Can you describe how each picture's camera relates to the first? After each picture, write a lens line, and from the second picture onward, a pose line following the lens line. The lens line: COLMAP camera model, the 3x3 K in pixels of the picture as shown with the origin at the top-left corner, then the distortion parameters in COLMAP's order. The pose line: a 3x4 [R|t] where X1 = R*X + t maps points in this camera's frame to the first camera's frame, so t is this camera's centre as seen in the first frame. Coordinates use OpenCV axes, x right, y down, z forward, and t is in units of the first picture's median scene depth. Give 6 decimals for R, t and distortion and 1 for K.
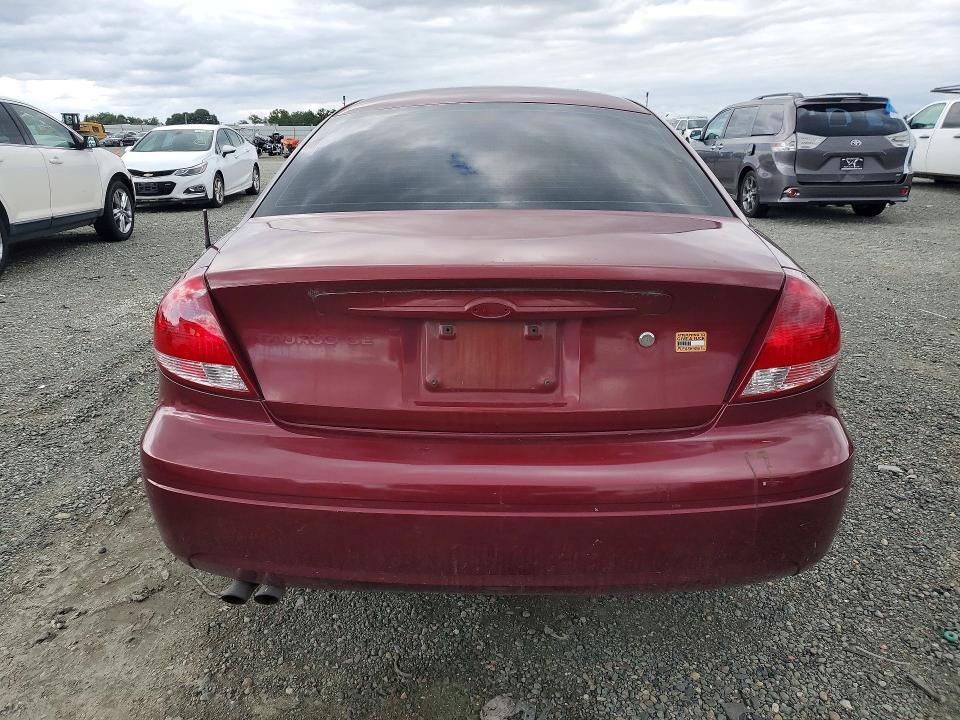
lens RADIAL K [[746.2, 0, 480.0], [0, 746.2, 360.0], [0, 0, 1]] dist [0.003069, 0.001393]
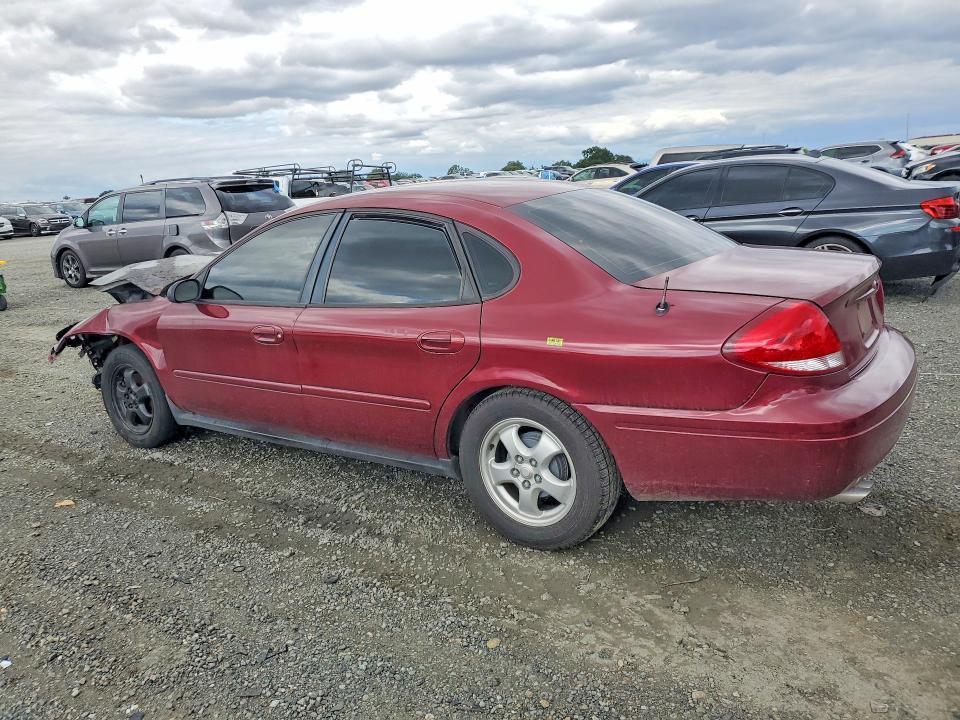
lens RADIAL K [[746.2, 0, 480.0], [0, 746.2, 360.0], [0, 0, 1]] dist [0.003069, 0.001393]
pose [[0.539803, -0.226770, 0.810671, -0.248803], [0.307268, 0.949663, 0.061049, -0.036384], [-0.783708, 0.216139, 0.582310, 0.082826]]
